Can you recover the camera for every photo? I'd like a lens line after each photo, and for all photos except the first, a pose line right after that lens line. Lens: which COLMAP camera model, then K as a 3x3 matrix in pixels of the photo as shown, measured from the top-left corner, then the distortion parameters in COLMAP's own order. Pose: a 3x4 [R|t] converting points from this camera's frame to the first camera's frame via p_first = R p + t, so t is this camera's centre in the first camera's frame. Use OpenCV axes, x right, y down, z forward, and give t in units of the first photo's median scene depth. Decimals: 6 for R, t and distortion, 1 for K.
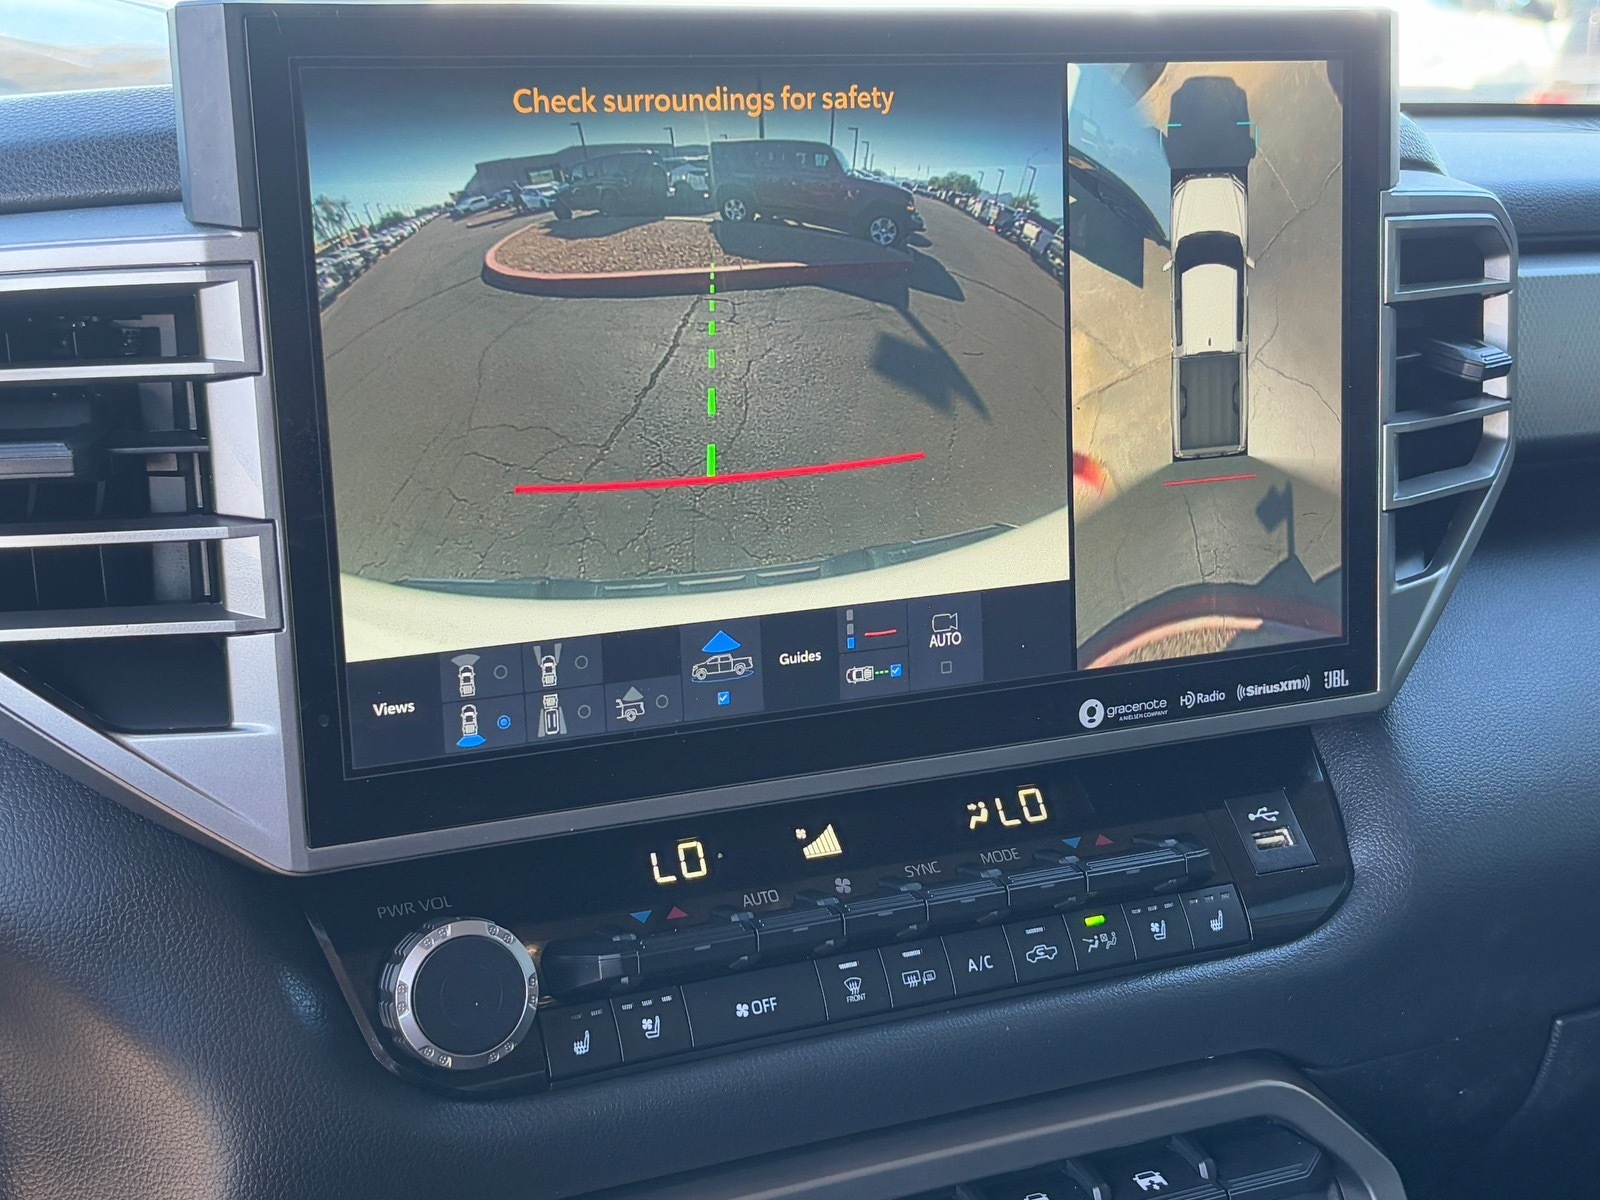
lens RADIAL K [[2336.9, 0, 792.7], [0, 2336.9, 639.8], [0, 0, 1]] dist [0.130908, 0.000000]
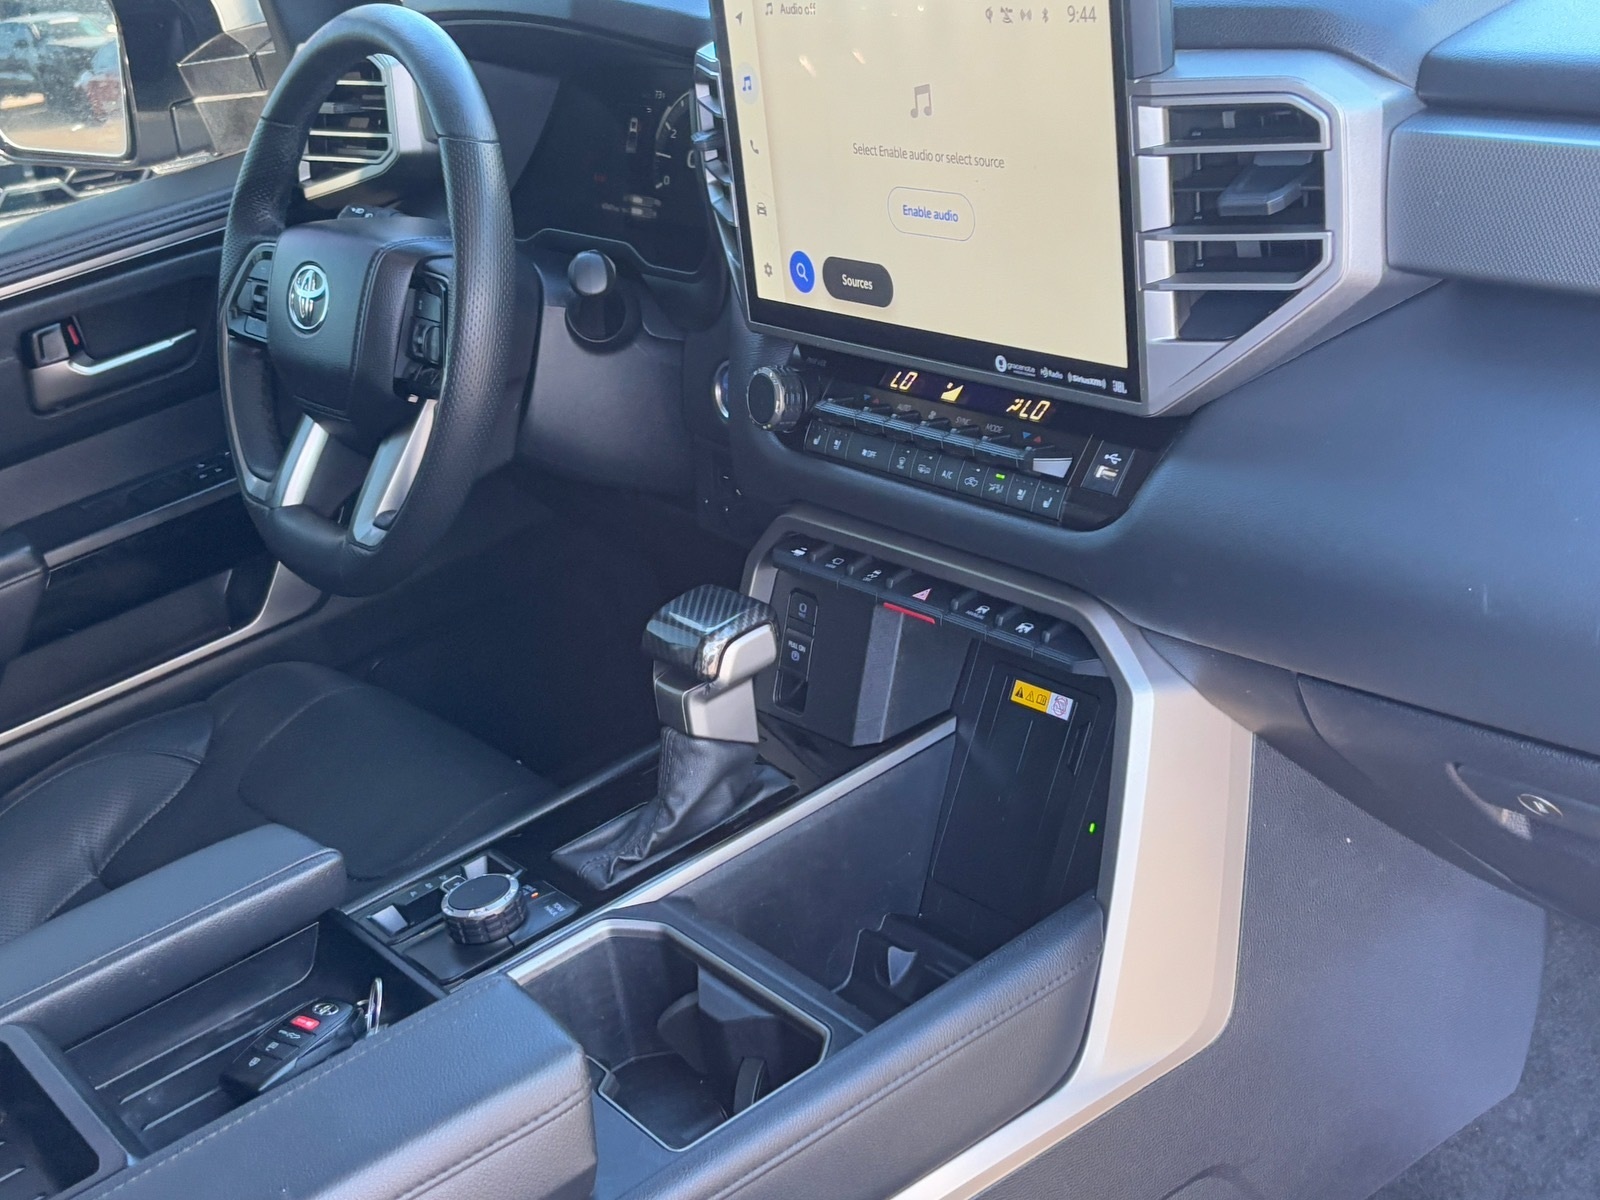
lens RADIAL K [[2165.2, 0, 808.3], [0, 2165.2, 632.0], [0, 0, 1]] dist [0.159182, 0.000000]
pose [[0.188123, 0.370867, -0.909432, 1.720206], [-0.069035, 0.928668, 0.364431, -0.380240], [0.979716, -0.005776, 0.200307, 0.536937]]
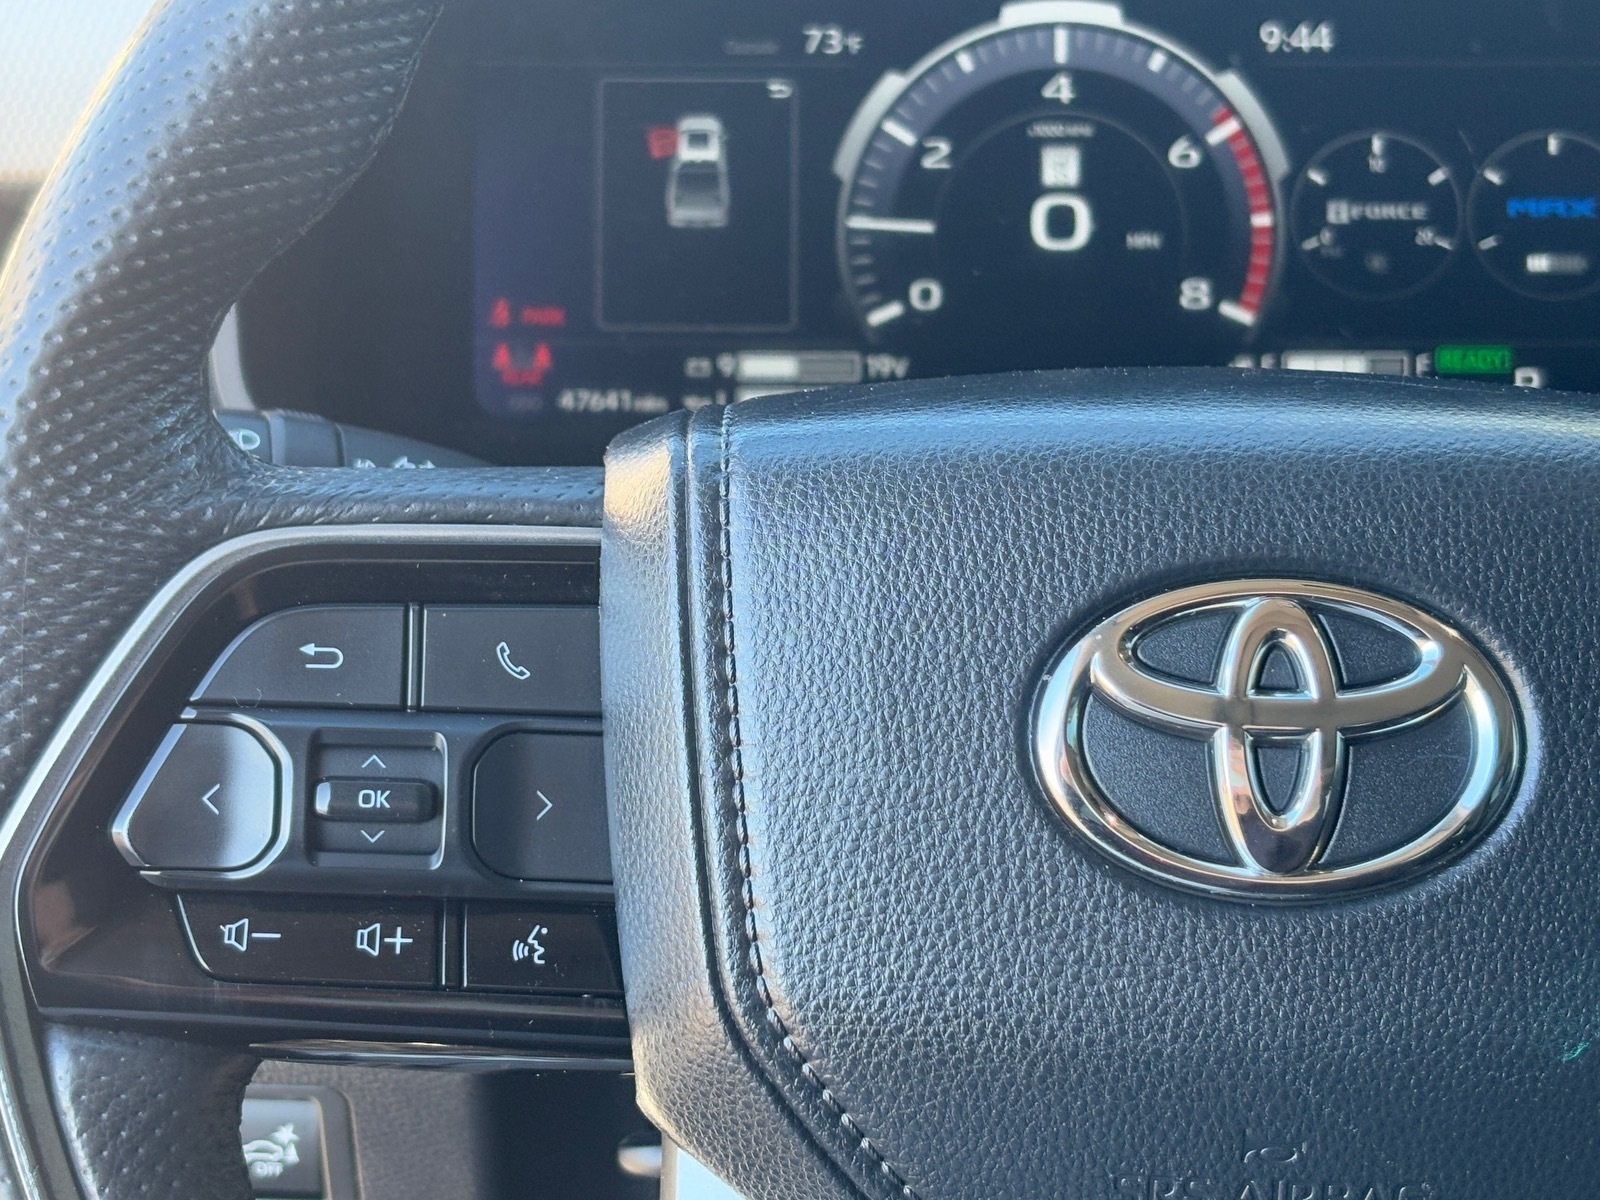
lens RADIAL K [[2868.3, 0, 784.6], [0, 2868.3, 602.5], [0, 0, 1]] dist [0.130151, 0.000000]
pose [[0.895758, 0.145469, -0.420067, -0.332951], [-0.114731, 0.988581, 0.097692, 0.069101], [0.429482, -0.039314, 0.902219, -0.085587]]
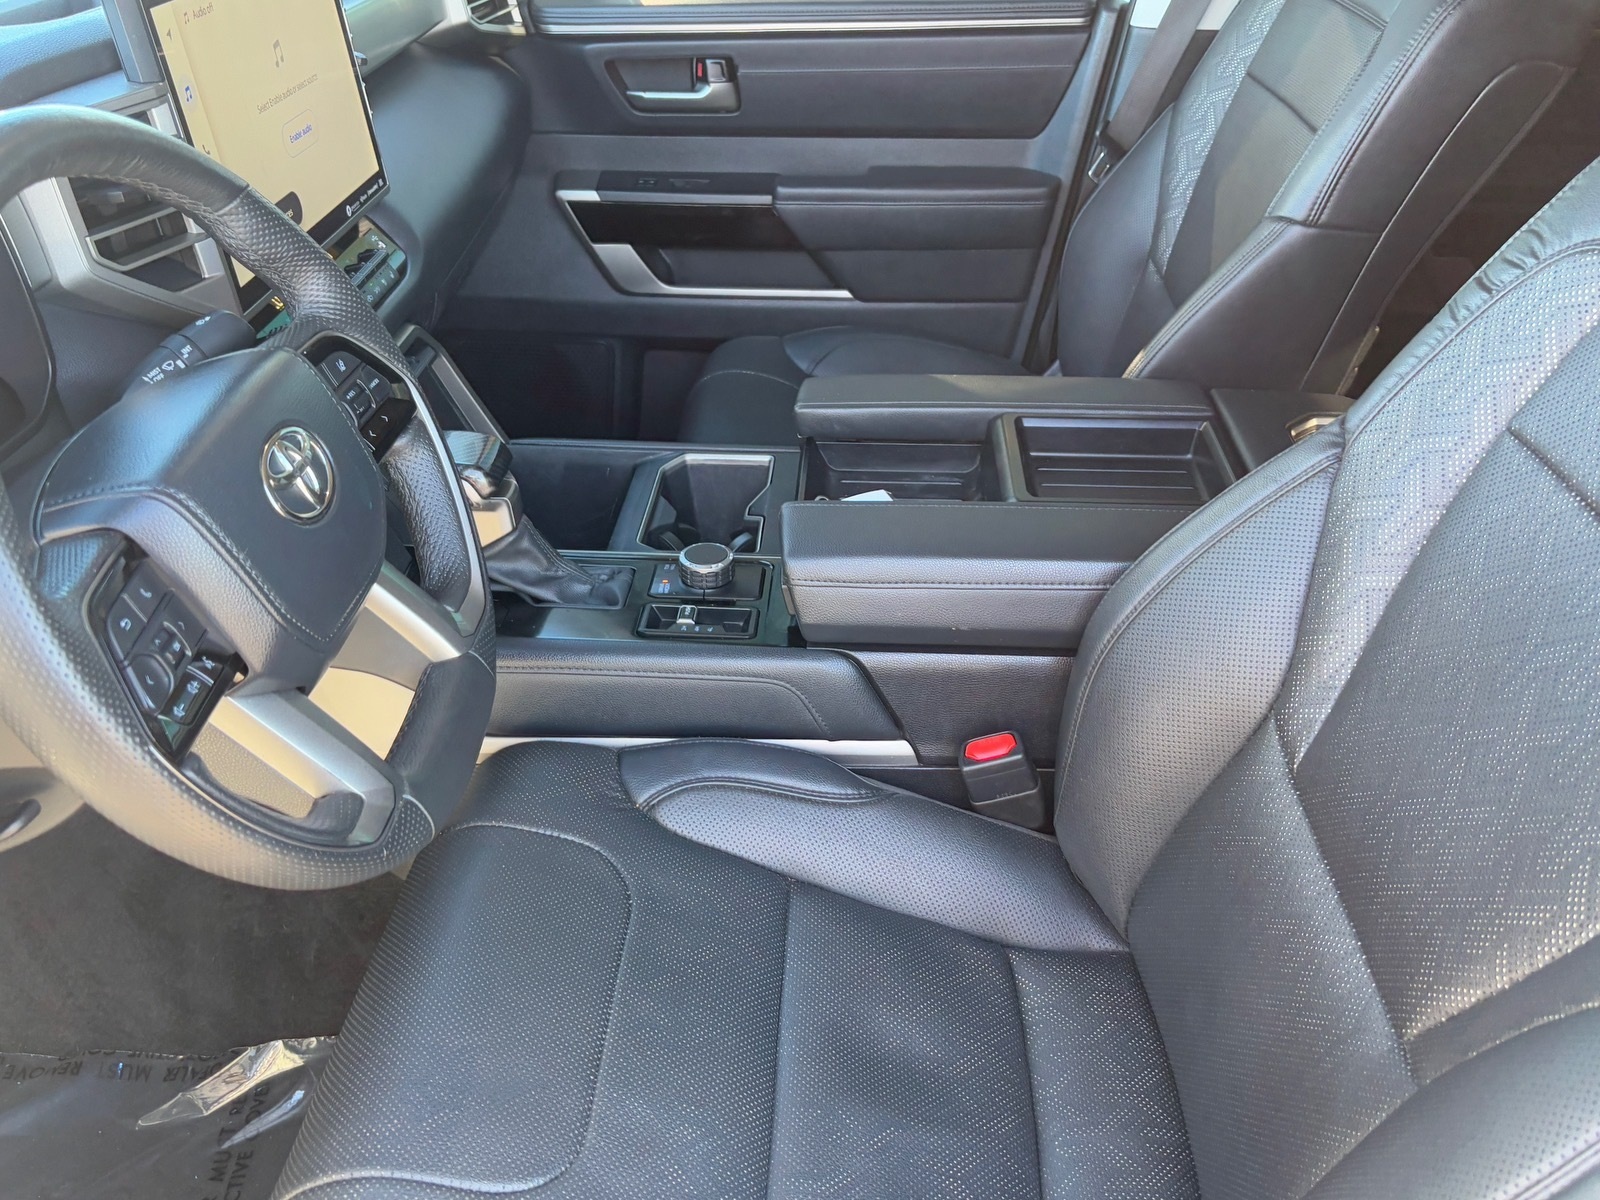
lens RADIAL K [[1452.4, 0, 816.4], [0, 1452.4, 615.9], [0, 0, 1]] dist [0.012314, 0.000000]
pose [[0.468752, -0.464734, 0.751195, -1.160688], [0.241522, 0.885438, 0.397073, -0.097014], [-0.849670, -0.004698, 0.527294, -0.393383]]
